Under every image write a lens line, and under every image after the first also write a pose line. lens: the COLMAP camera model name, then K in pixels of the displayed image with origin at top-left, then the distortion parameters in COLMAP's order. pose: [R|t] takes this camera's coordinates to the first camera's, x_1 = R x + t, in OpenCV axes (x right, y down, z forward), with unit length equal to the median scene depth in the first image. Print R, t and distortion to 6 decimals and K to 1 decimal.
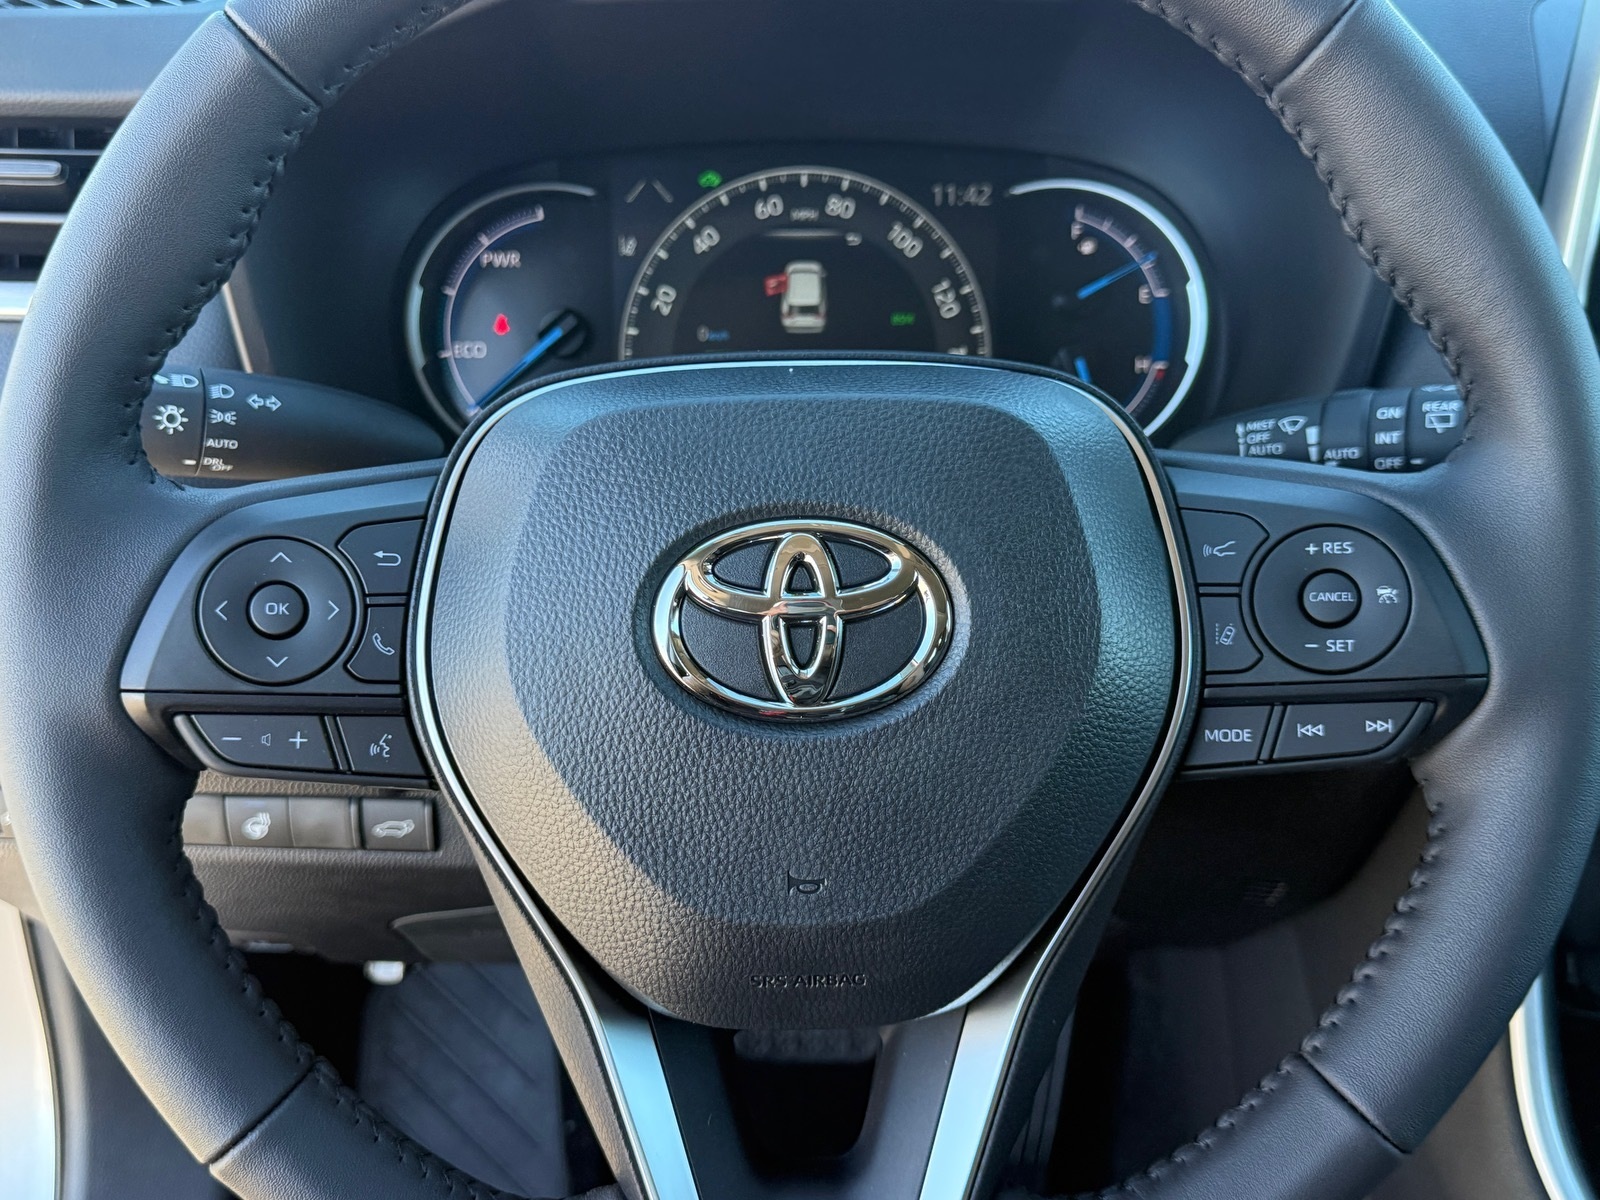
lens RADIAL K [[1613.3, 0, 800.0], [0, 1613.3, 600.0], [0, 0, 1]] dist [0.168604, -0.405045]
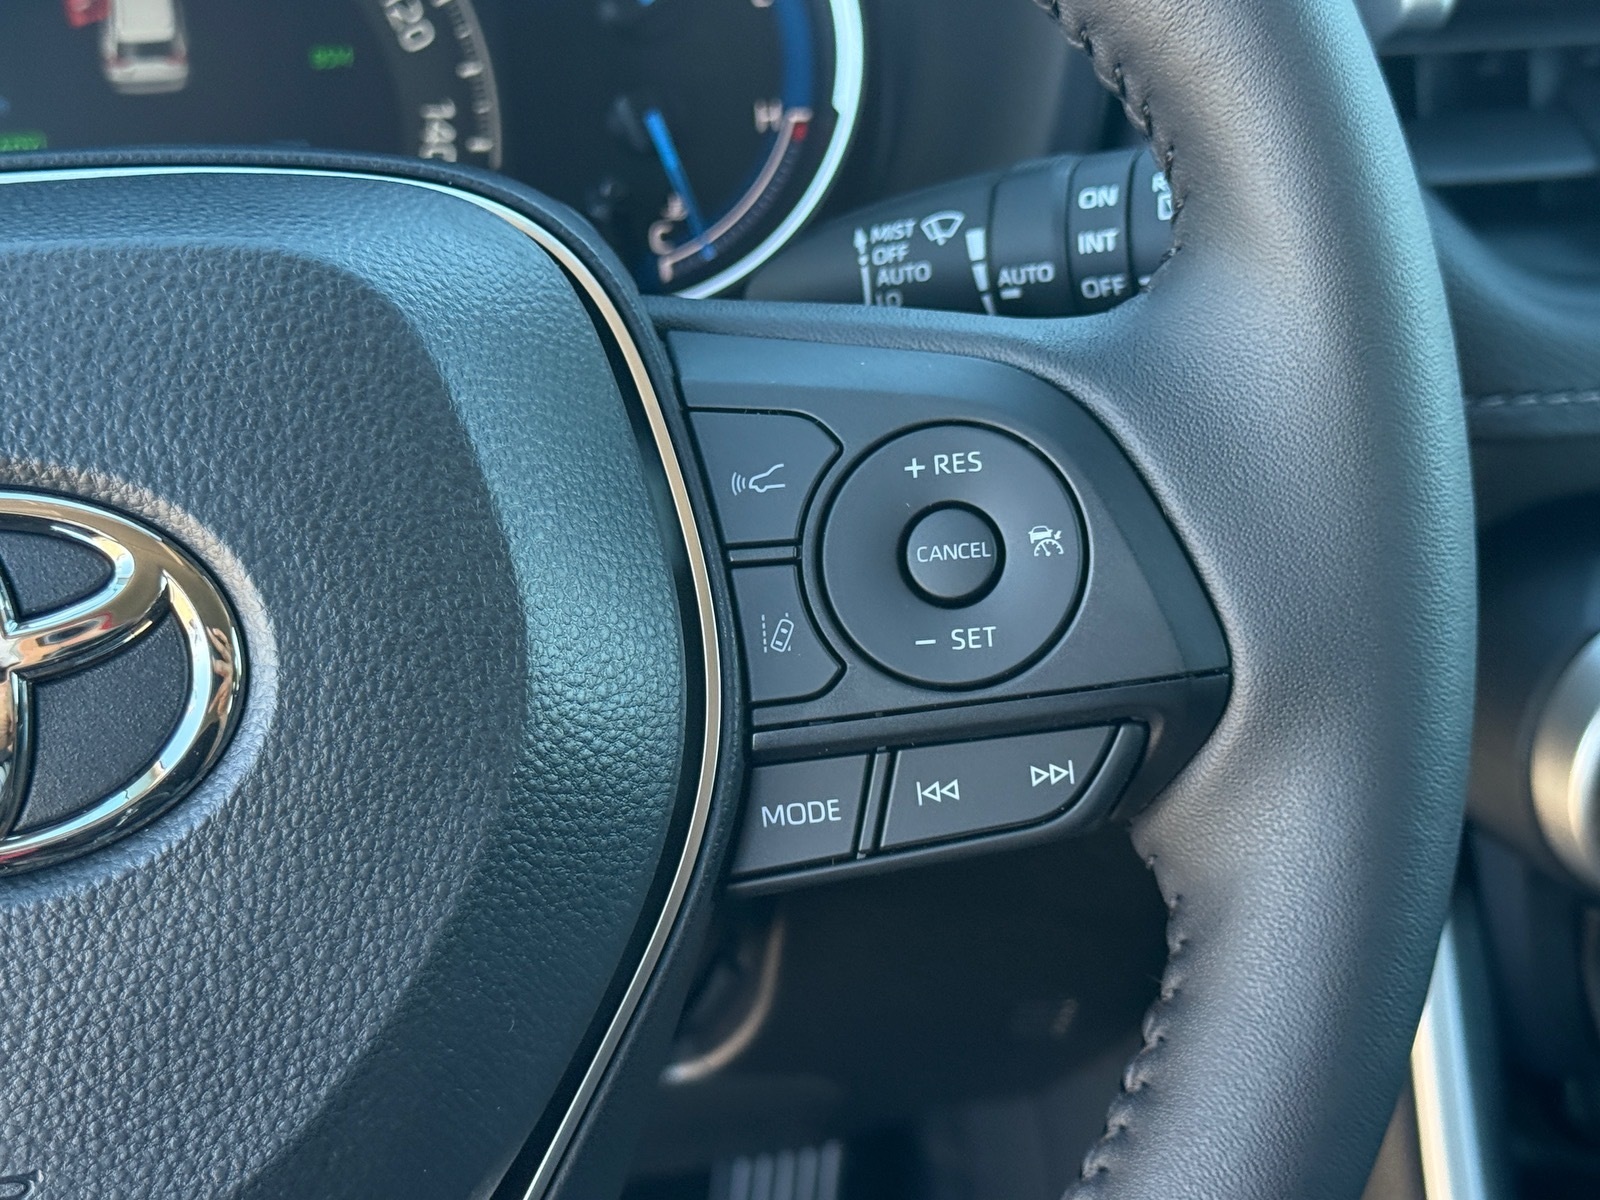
lens RADIAL K [[2732.1, 0, 800.0], [0, 2732.1, 600.0], [0, 0, 1]] dist [0.162578, -0.306722]
pose [[0.990067, -0.085233, 0.111817, 0.170929], [0.080739, 0.995758, 0.044128, -0.031615], [-0.115103, -0.034662, 0.992749, 0.080926]]
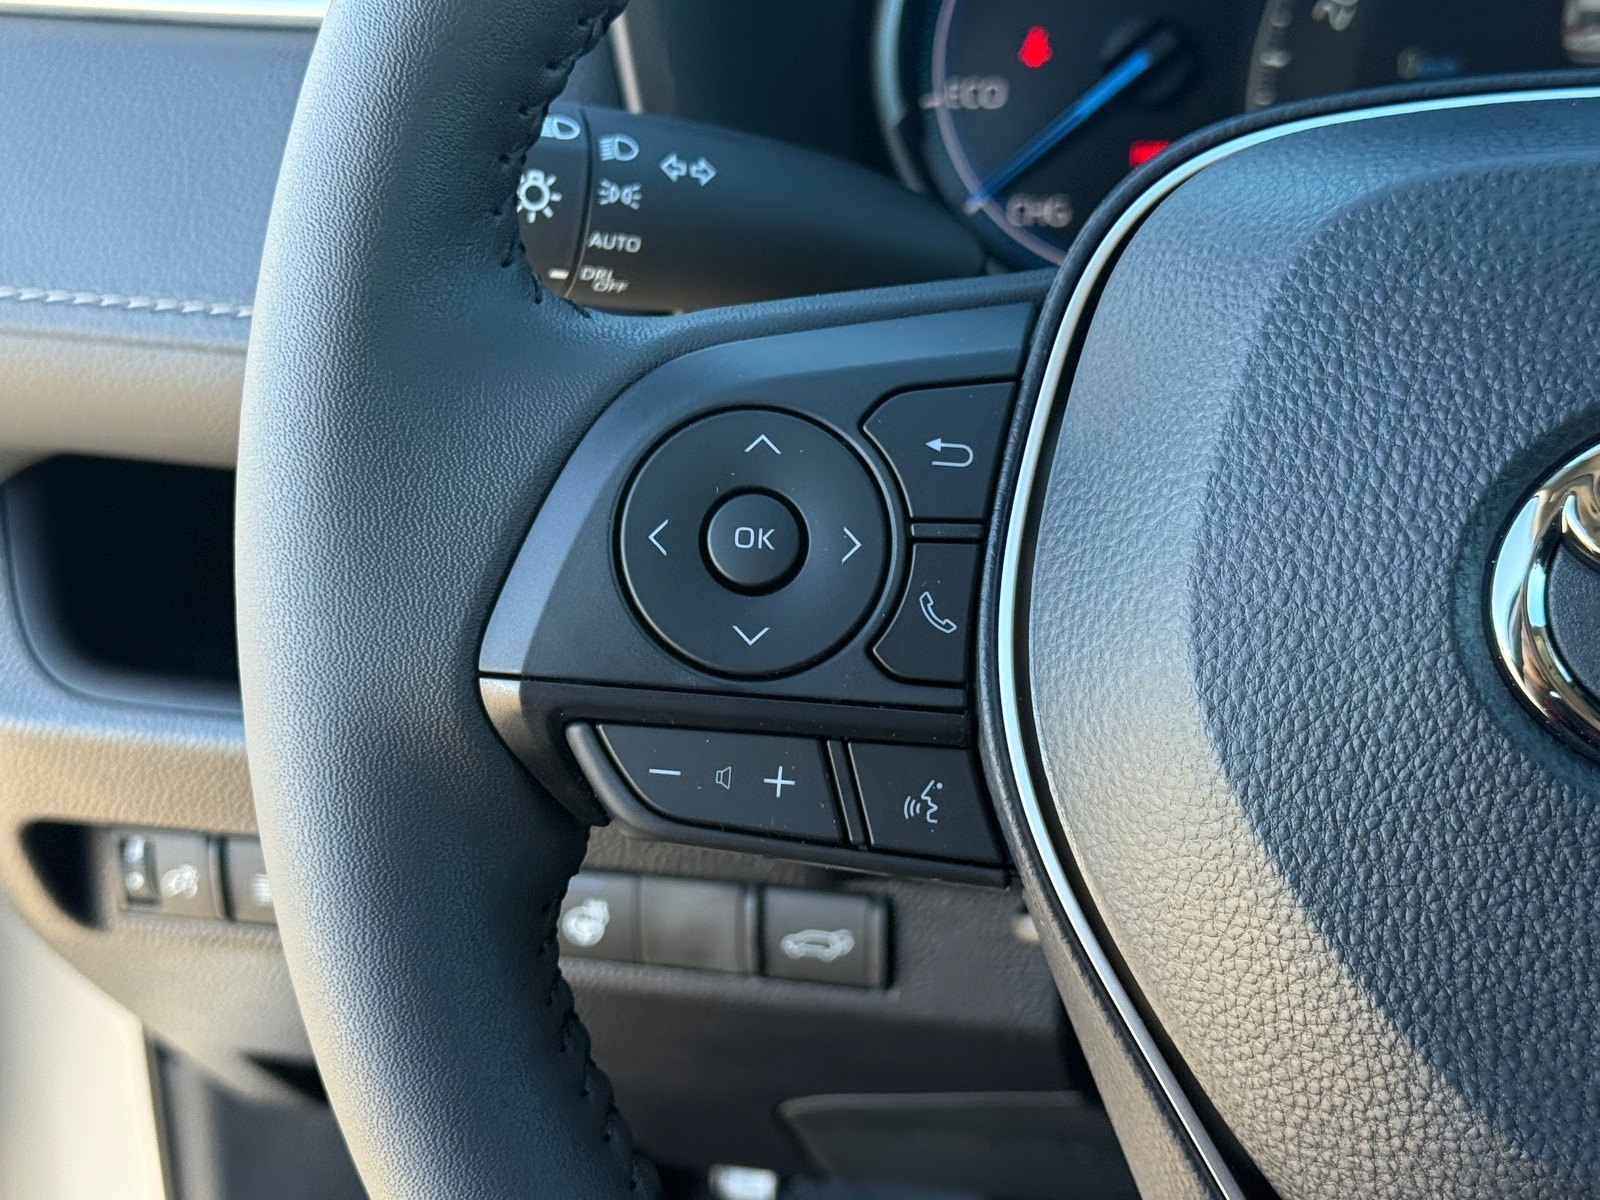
lens RADIAL K [[2732.1, 0, 800.0], [0, 2732.1, 600.0], [0, 0, 1]] dist [0.162578, -0.306722]
pose [[0.982818, 0.045004, -0.179009, -0.146509], [-0.042958, 0.998960, 0.015293, 0.011762], [0.179511, -0.007341, 0.983729, 0.112690]]
